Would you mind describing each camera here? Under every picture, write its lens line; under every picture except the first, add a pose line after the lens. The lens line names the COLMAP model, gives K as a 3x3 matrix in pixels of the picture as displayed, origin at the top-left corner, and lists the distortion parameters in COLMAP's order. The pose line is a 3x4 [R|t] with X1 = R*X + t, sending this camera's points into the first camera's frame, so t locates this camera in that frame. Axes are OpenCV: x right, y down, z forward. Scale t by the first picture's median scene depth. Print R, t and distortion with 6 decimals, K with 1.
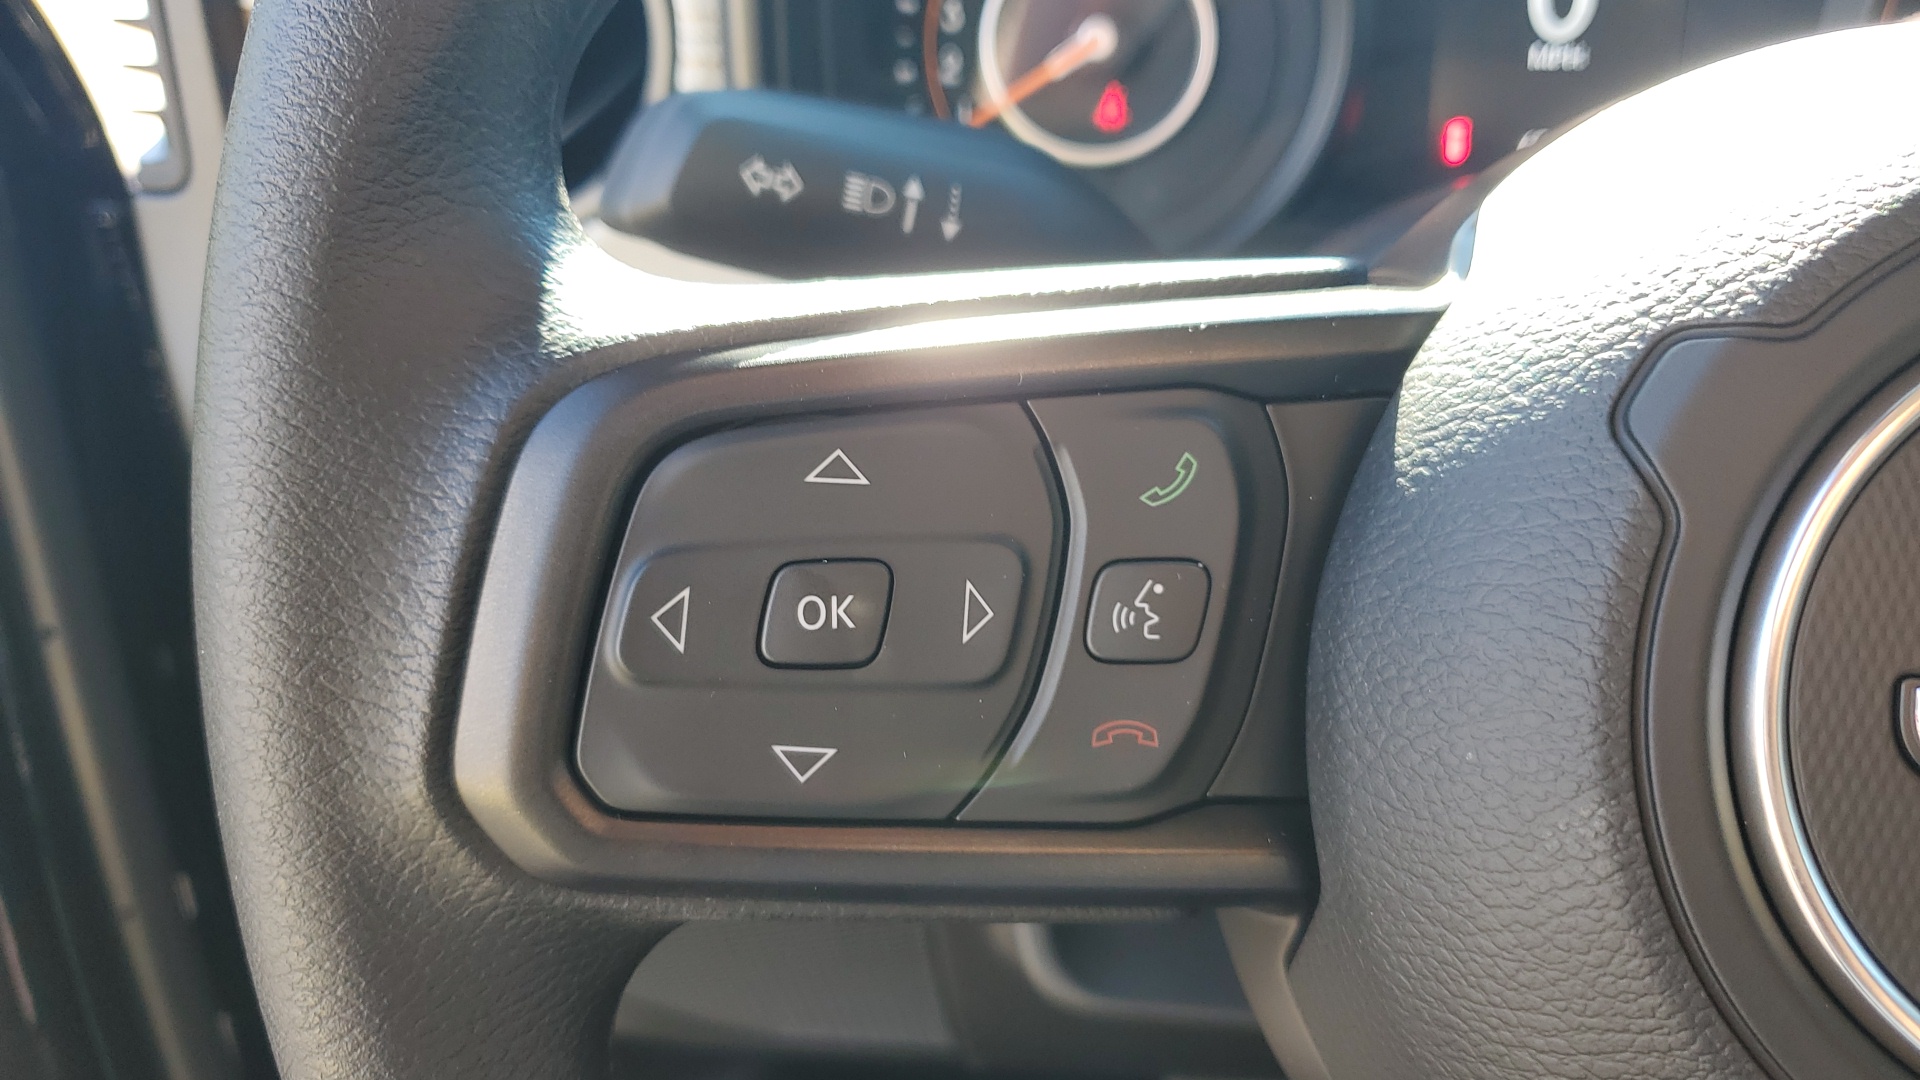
lens RADIAL K [[1530.3, 0, 994.1], [0, 1530.3, 587.9], [0, 0, 1]] dist [0.043114, -0.041648]
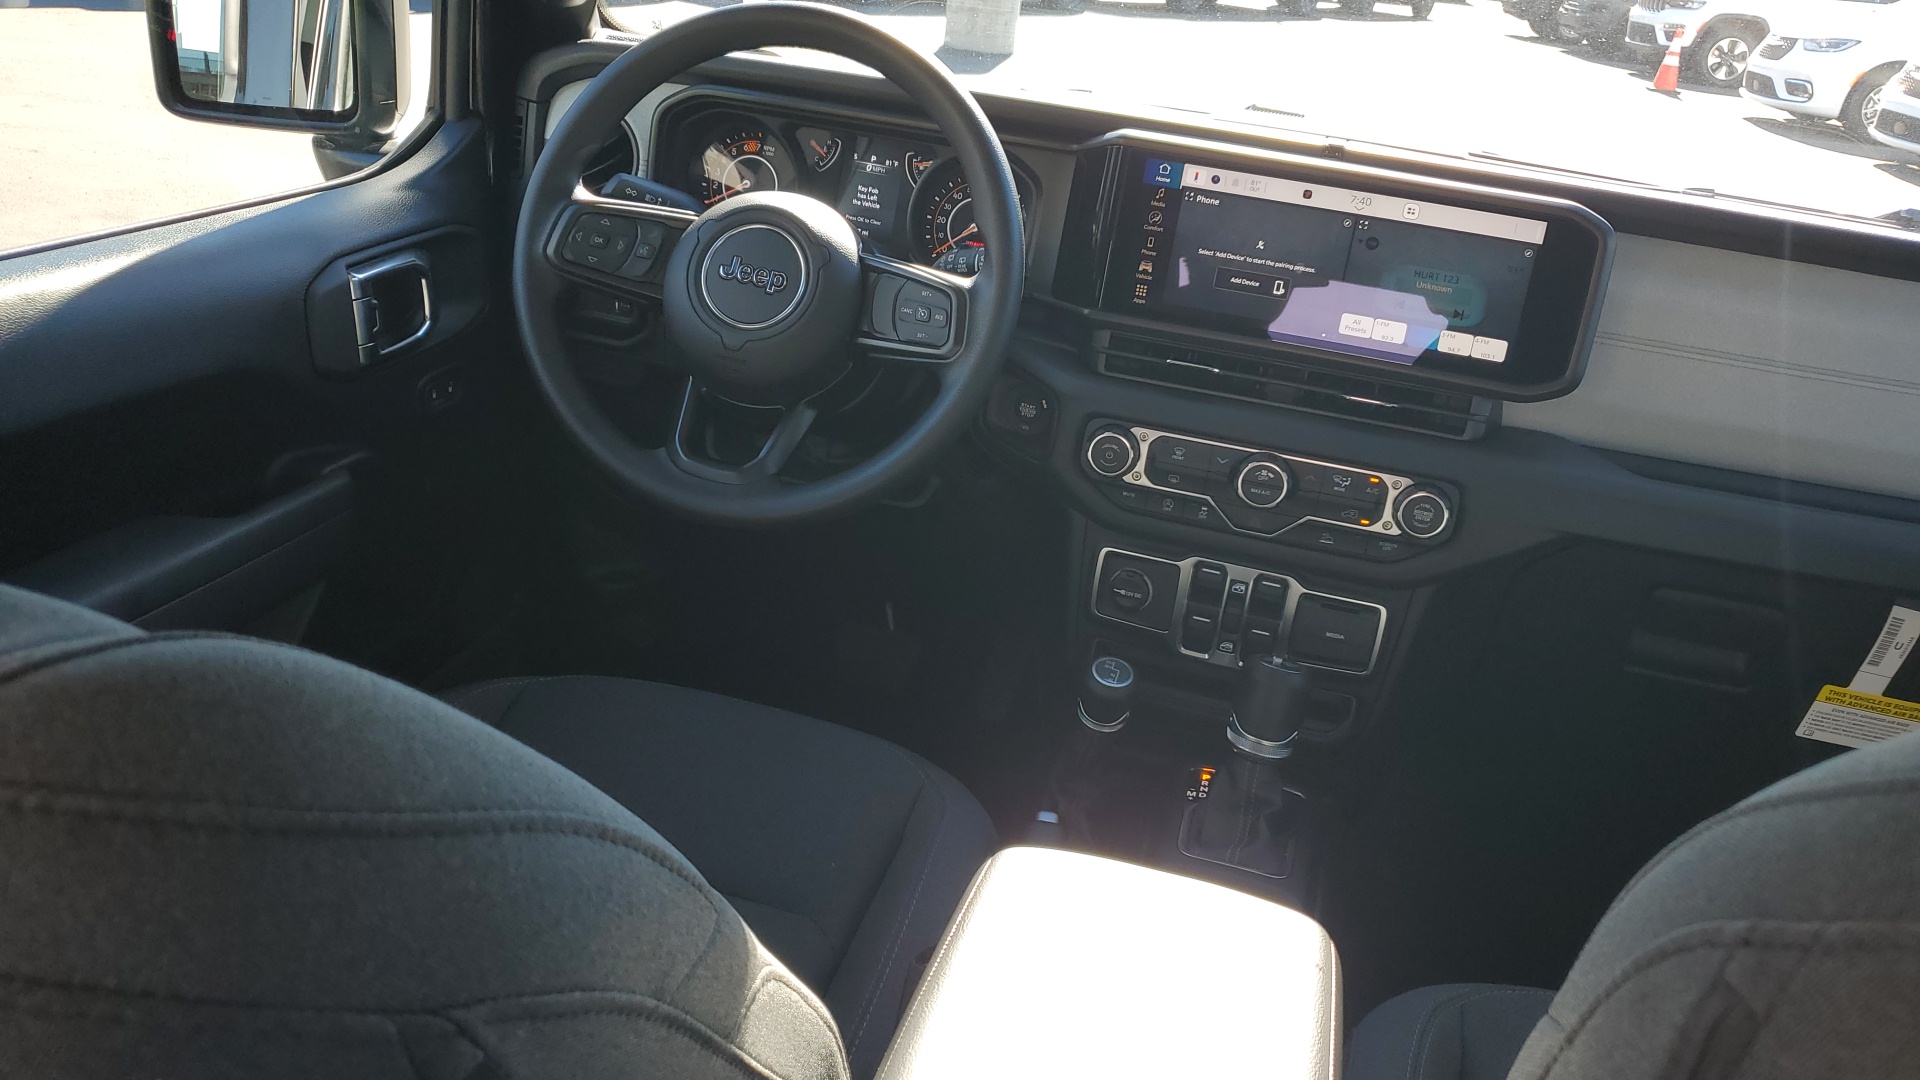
lens RADIAL K [[1530.3, 0, 963.9], [0, 1530.3, 548.4], [0, 0, 1]] dist [0.043114, -0.041648]
pose [[0.972222, 0.192547, -0.133078, 2.675586], [-0.207997, 0.971468, -0.113960, 1.807431], [0.107339, 0.138474, 0.984532, -5.484228]]
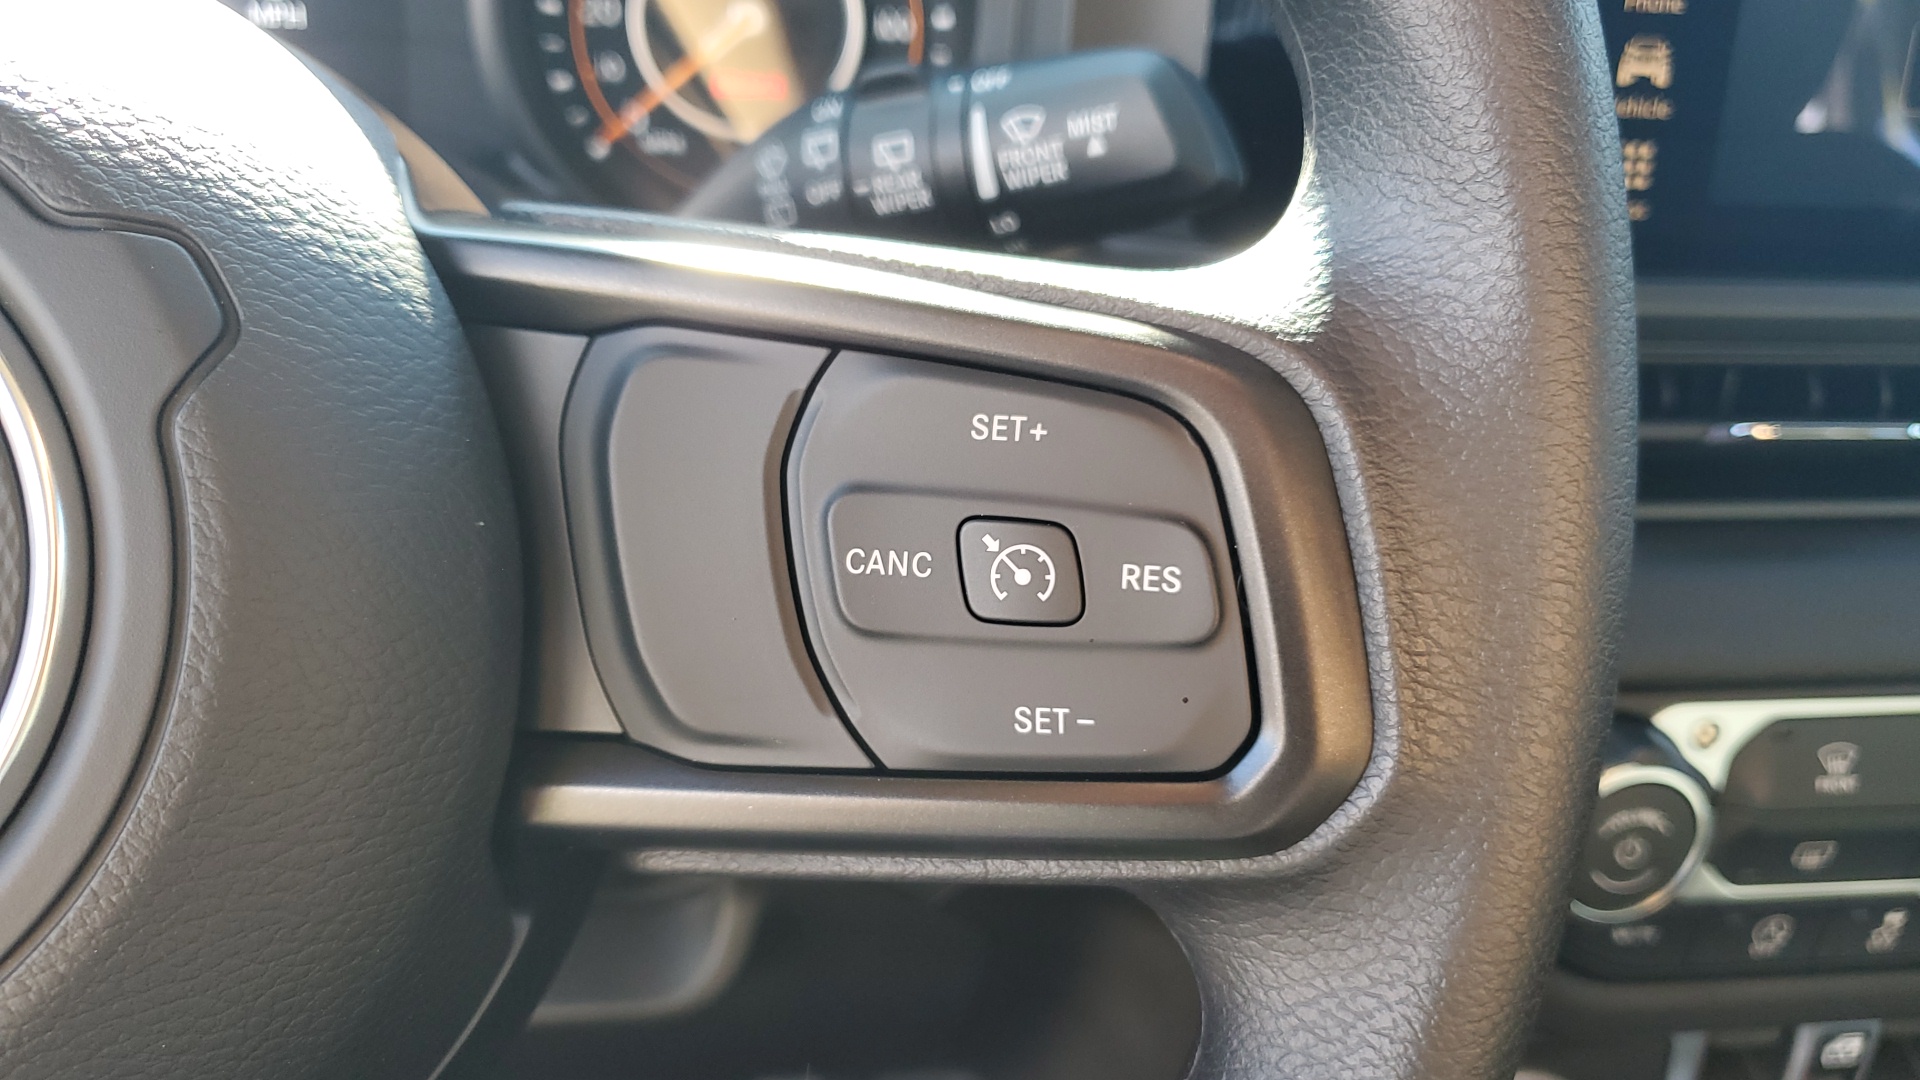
lens RADIAL K [[1530.3, 0, 957.3], [0, 1530.3, 592.0], [0, 0, 1]] dist [0.043114, -0.041648]
pose [[0.976728, -0.041184, 0.210490, 1.181876], [0.046908, 0.998651, -0.022271, 0.133049], [-0.209289, 0.031626, 0.977342, -0.058312]]
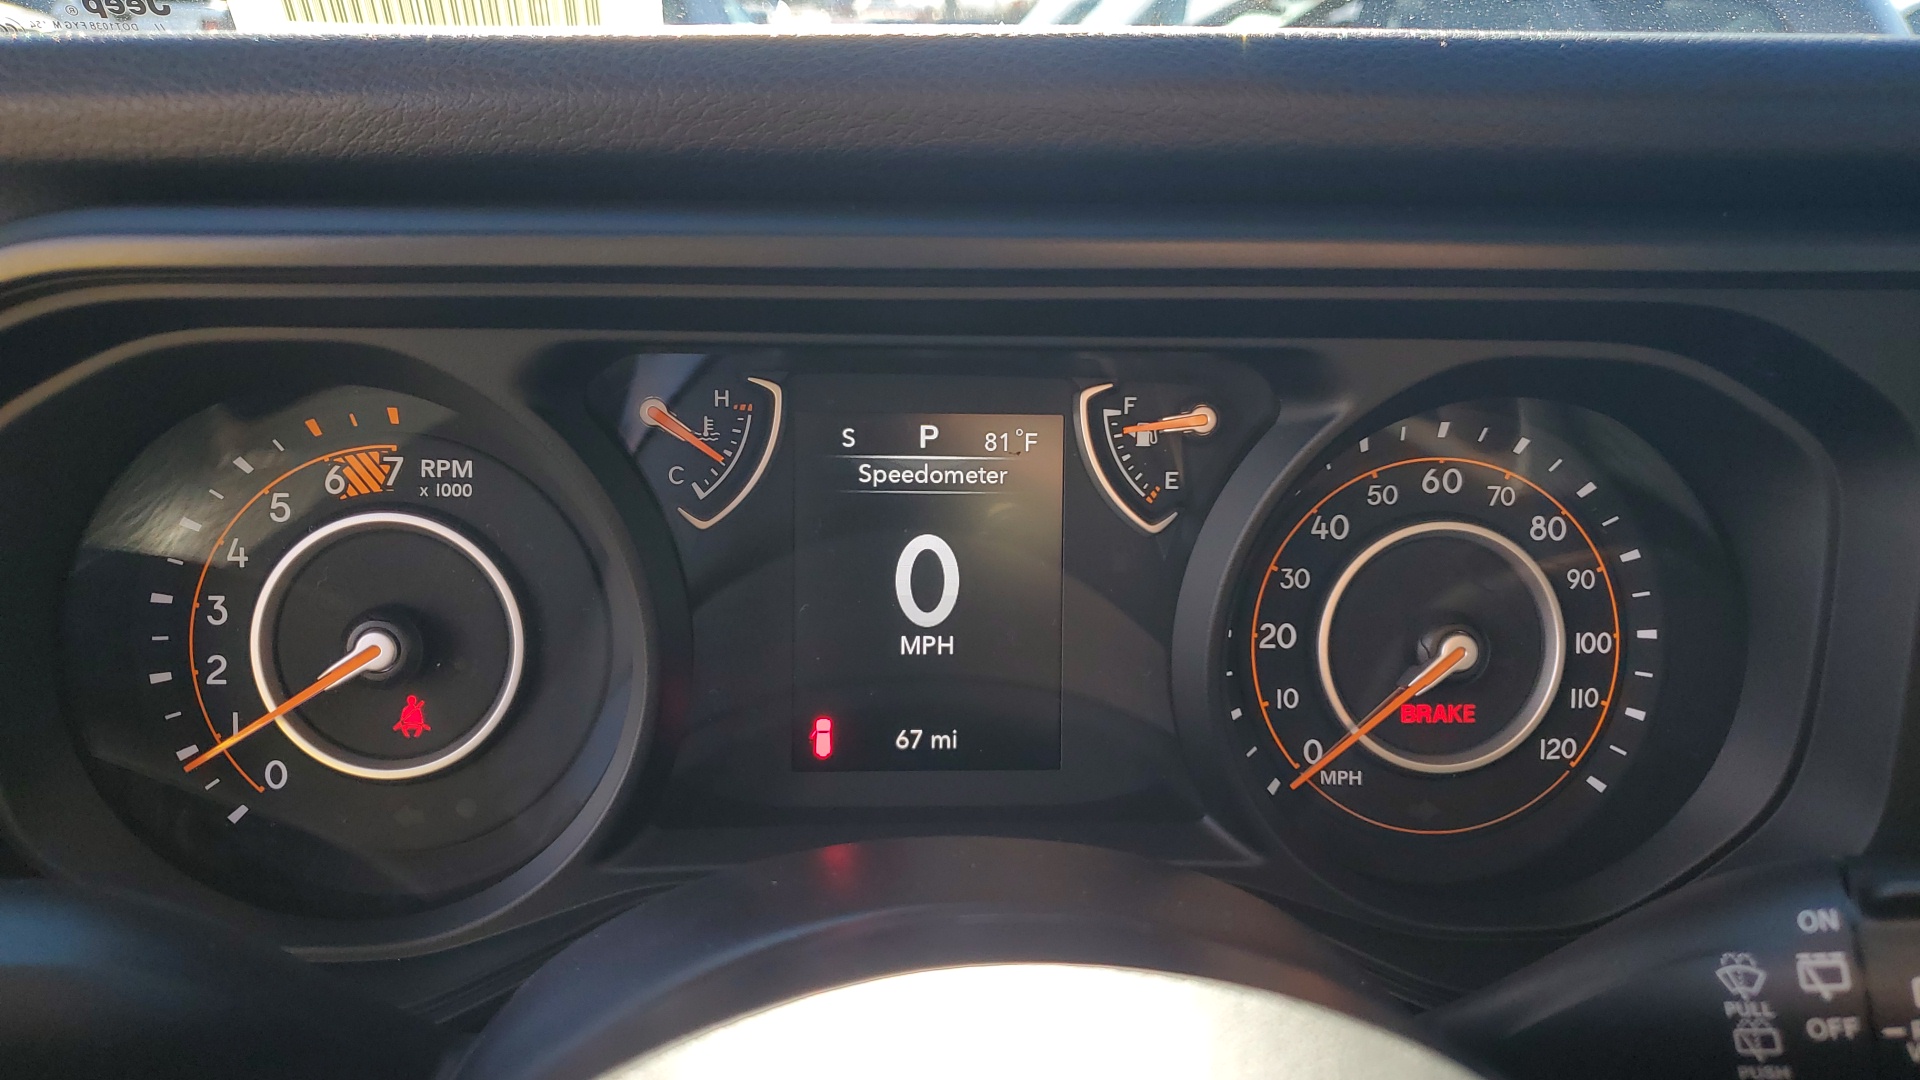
lens RADIAL K [[1530.3, 0, 956.8], [0, 1530.3, 570.8], [0, 0, 1]] dist [0.043114, -0.041648]
pose [[0.989655, -0.017234, 0.142427, 0.532532], [0.045296, 0.979514, -0.196216, -0.443169], [-0.136127, 0.200638, 0.970162, 0.261698]]
